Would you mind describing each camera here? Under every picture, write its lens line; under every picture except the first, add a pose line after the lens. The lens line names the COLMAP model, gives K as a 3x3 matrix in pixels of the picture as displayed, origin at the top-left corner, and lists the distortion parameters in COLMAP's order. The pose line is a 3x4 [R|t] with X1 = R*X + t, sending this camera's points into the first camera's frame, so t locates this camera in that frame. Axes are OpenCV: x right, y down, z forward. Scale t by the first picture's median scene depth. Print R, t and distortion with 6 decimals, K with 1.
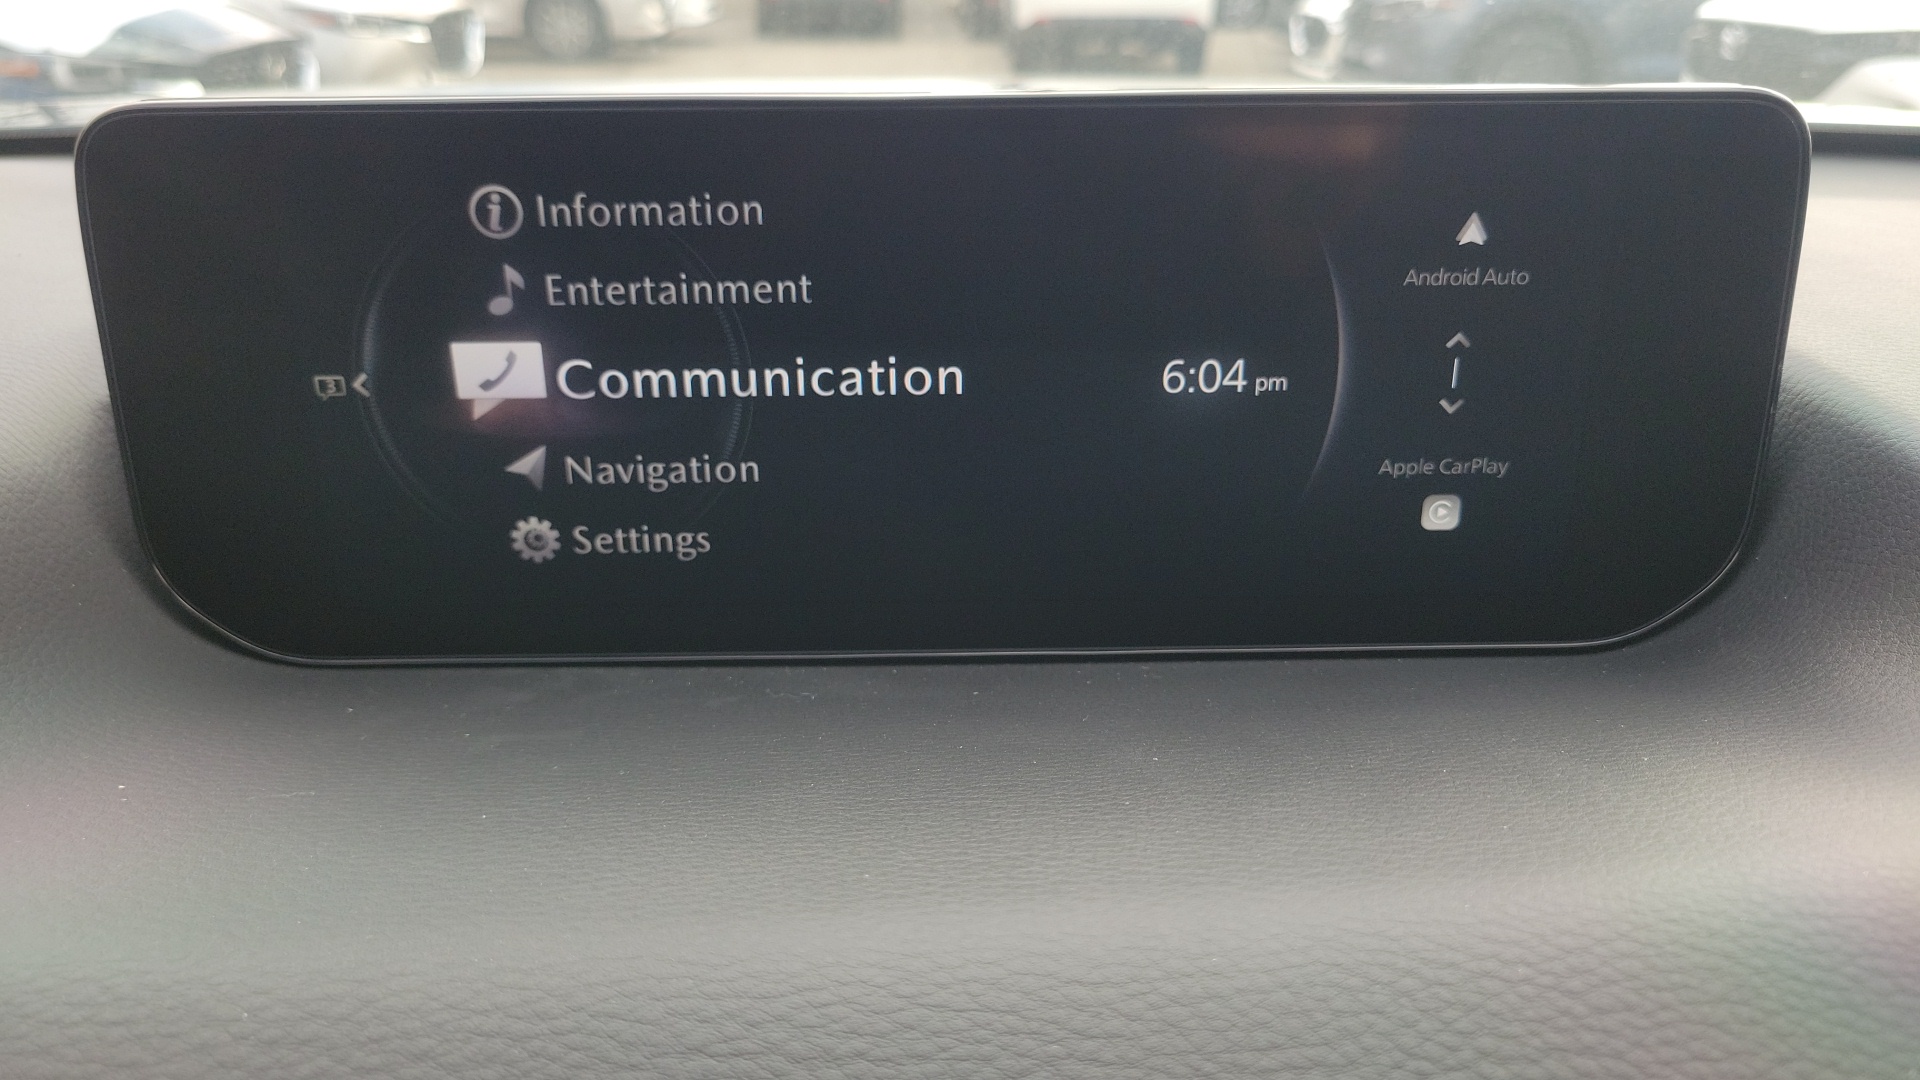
lens RADIAL K [[1481.1, 0, 976.7], [0, 1481.1, 541.1], [0, 0, 1]] dist [0.025553, -0.026797]
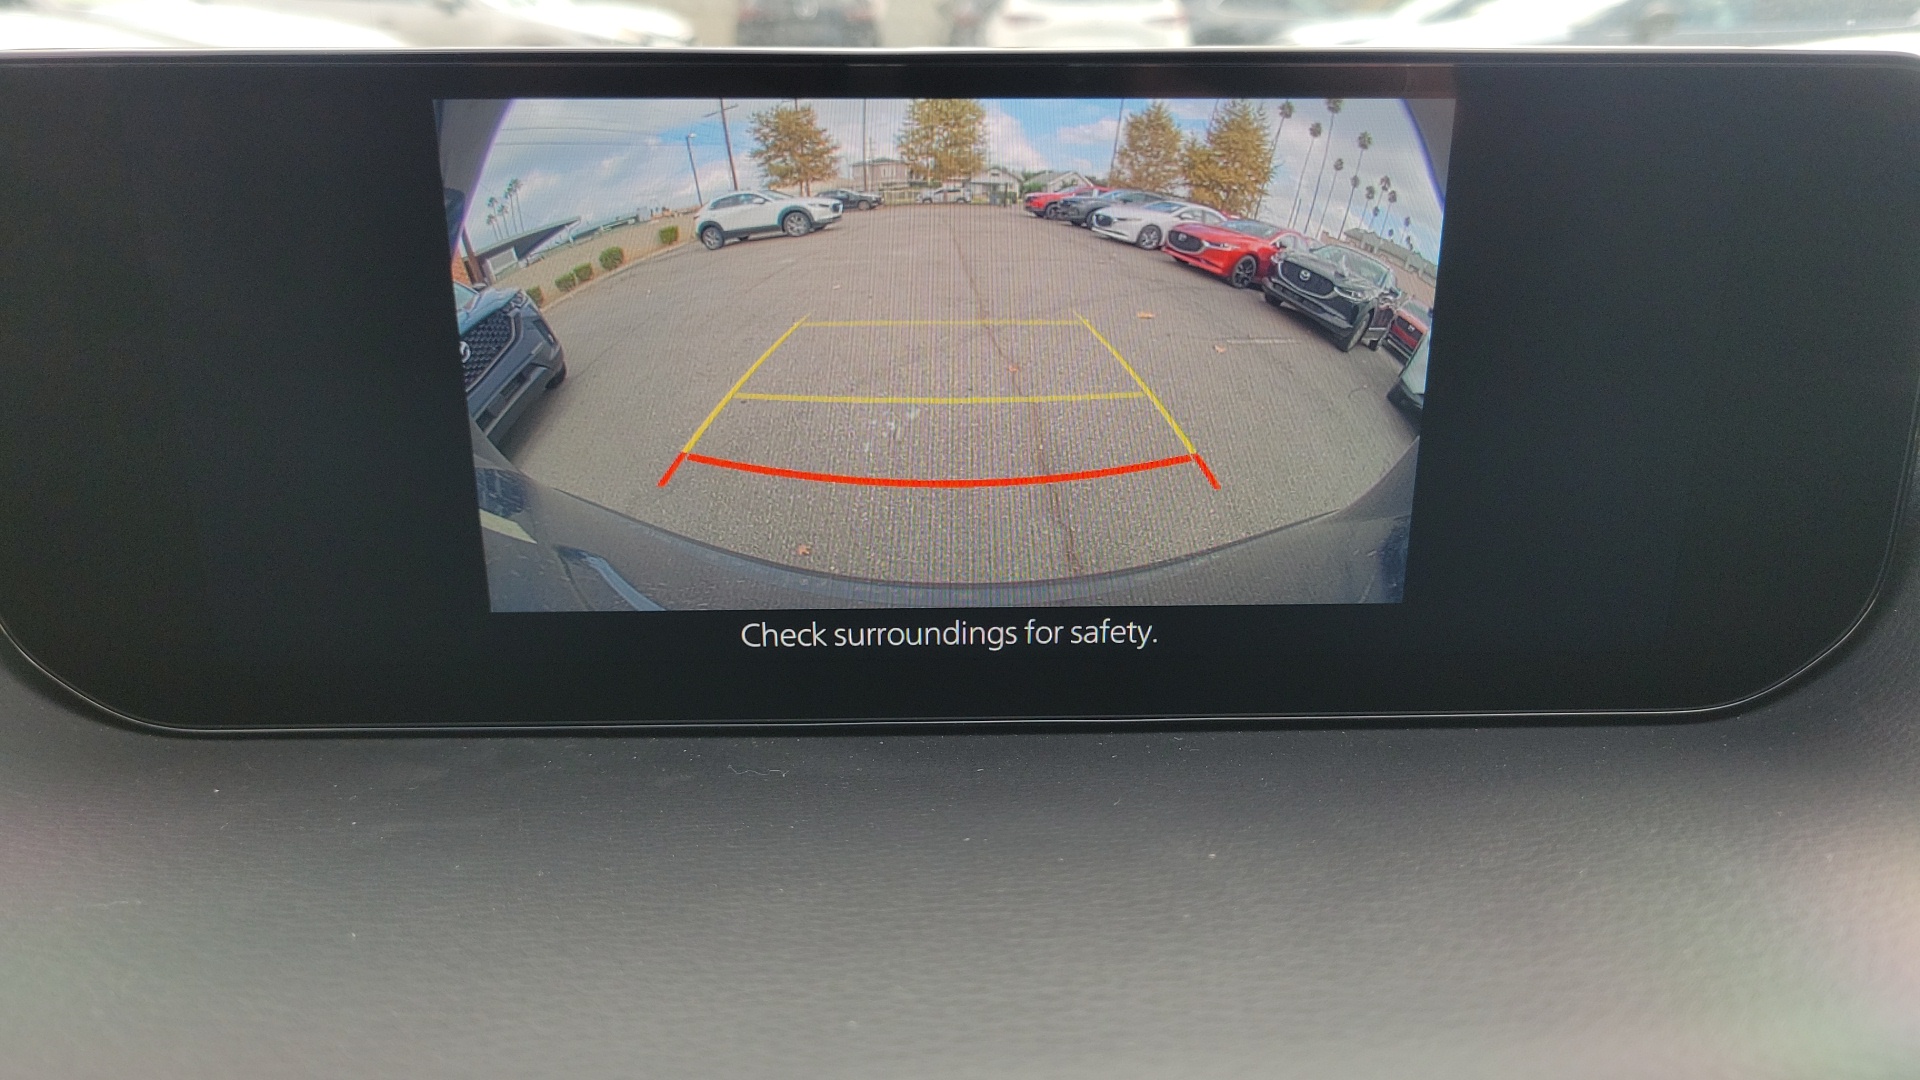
lens RADIAL K [[1481.1, 0, 940.5], [0, 1481.1, 527.1], [0, 0, 1]] dist [0.025553, -0.026797]
pose [[0.999963, 0.000393, -0.008581, -0.016657], [-0.000854, 0.998554, -0.053744, 0.012245], [0.008547, 0.053749, 0.998518, 0.172464]]
